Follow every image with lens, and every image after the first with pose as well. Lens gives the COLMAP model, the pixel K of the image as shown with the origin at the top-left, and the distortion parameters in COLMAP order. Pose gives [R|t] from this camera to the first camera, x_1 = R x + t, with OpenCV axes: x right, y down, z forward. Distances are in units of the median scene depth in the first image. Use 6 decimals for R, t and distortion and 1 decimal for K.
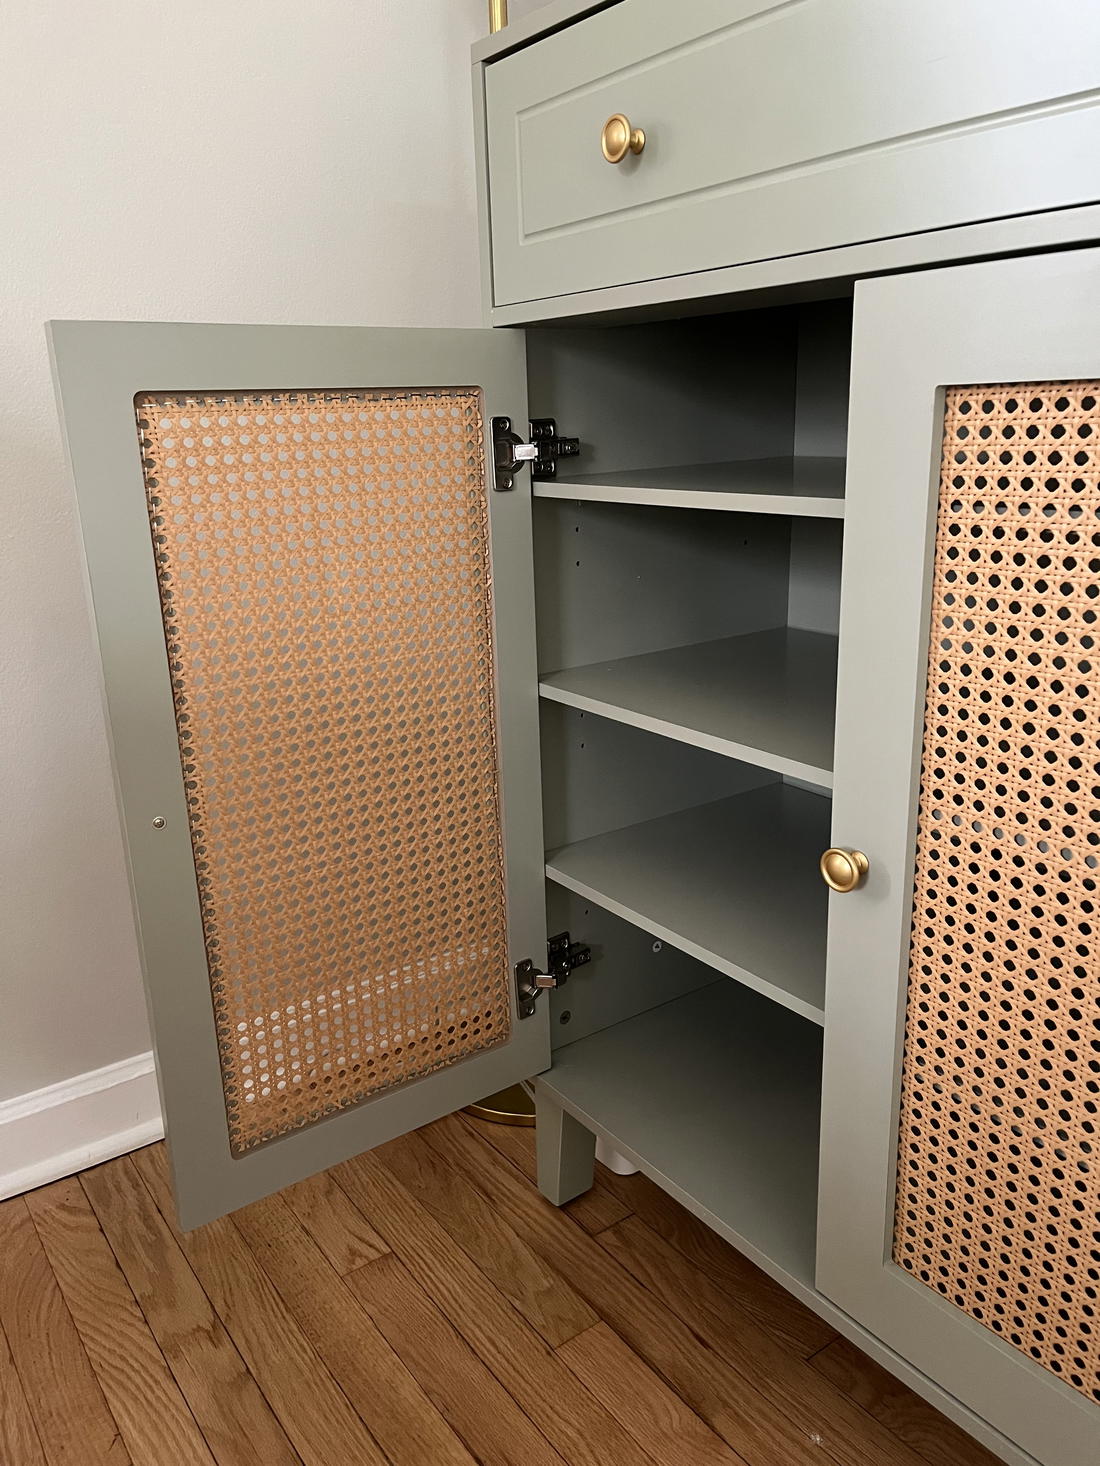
lens RADIAL K [[1105.8, 0, 550.0], [0, 1105.8, 733.0], [0, 0, 1]] dist [0.061110, -0.082492]
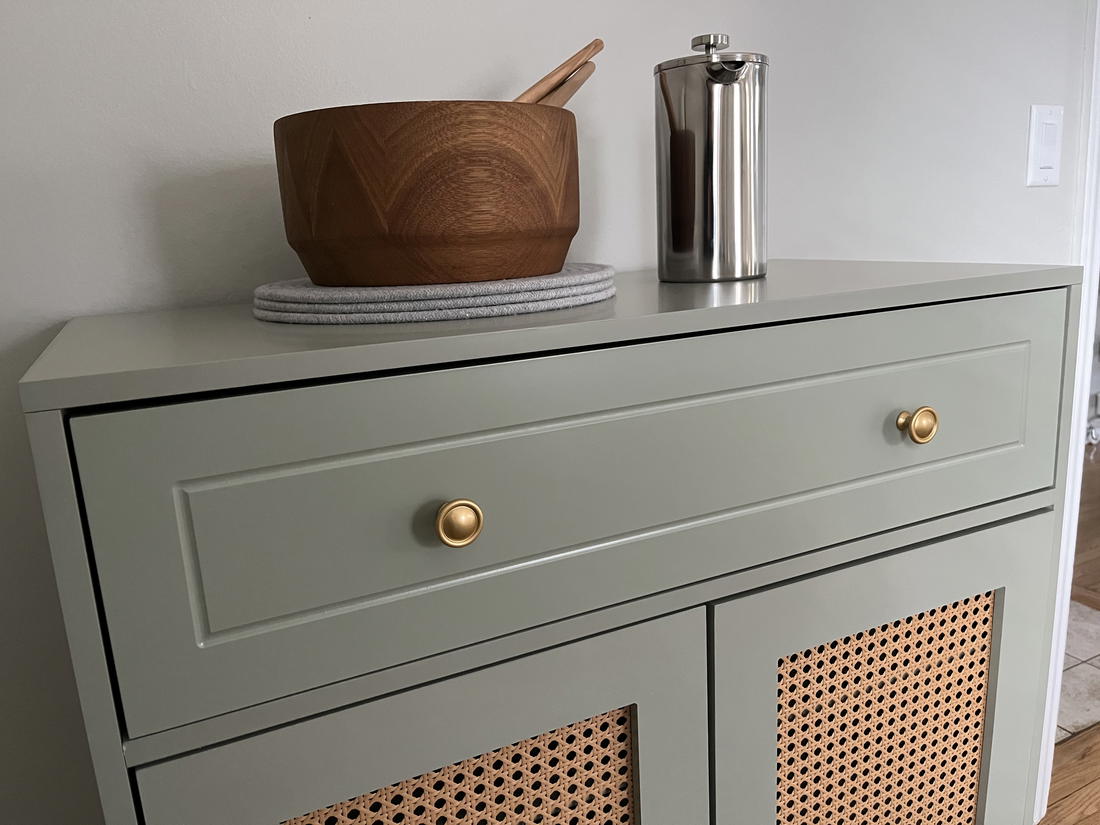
lens RADIAL K [[838.9, 0, 550.6], [0, 838.9, 430.0], [0, 0, 1]] dist [0.004993, 0.002569]
pose [[0.173807, -0.207771, 0.962612, -0.412163], [0.322552, 0.935581, 0.143697, -0.510730], [-0.930458, 0.285517, 0.229627, 0.580984]]
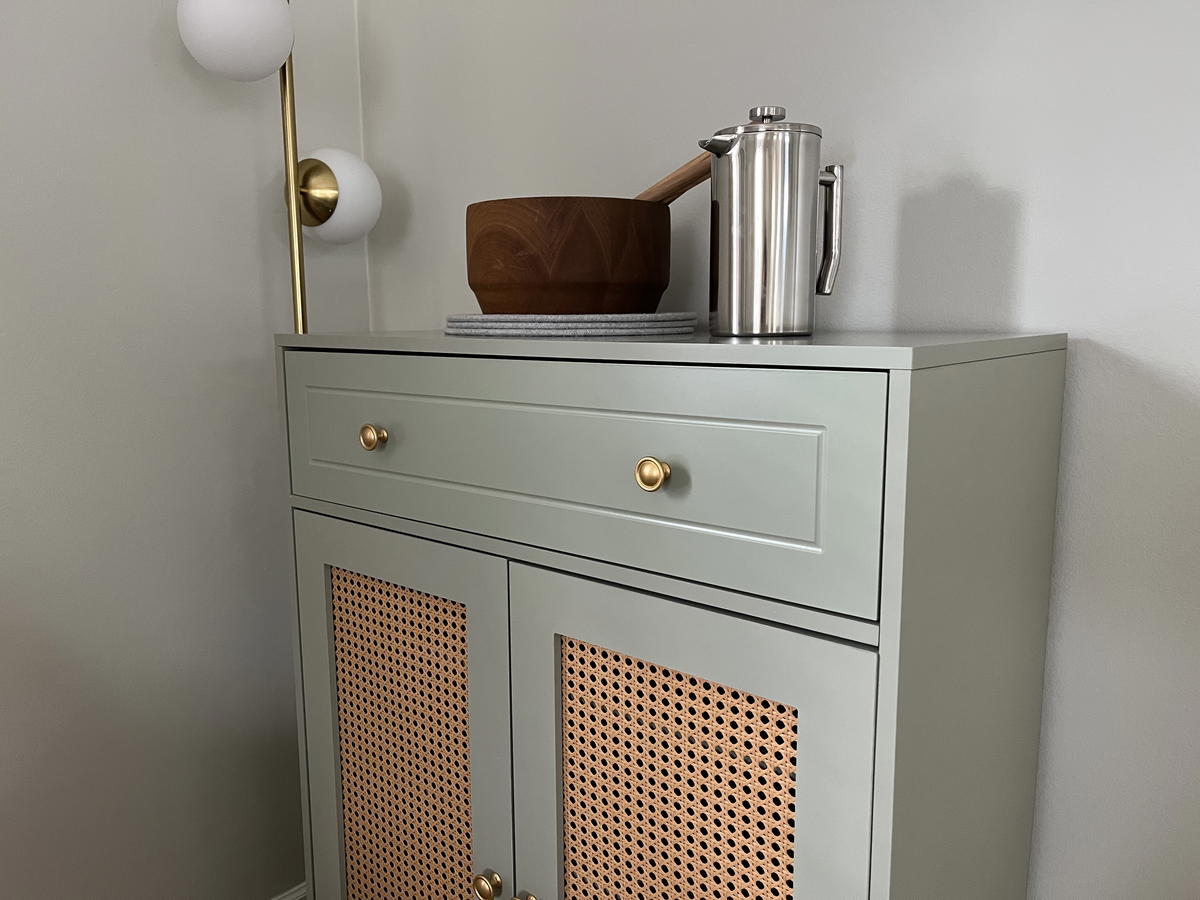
lens RADIAL K [[905.2, 0, 594.4], [0, 905.2, 453.2], [0, 0, 1]] dist [0.061110, -0.082492]
pose [[0.969007, -0.014171, 0.246628, 0.038813], [0.046095, 0.991192, -0.124153, -0.253157], [-0.242696, 0.131674, 0.961125, -0.250867]]
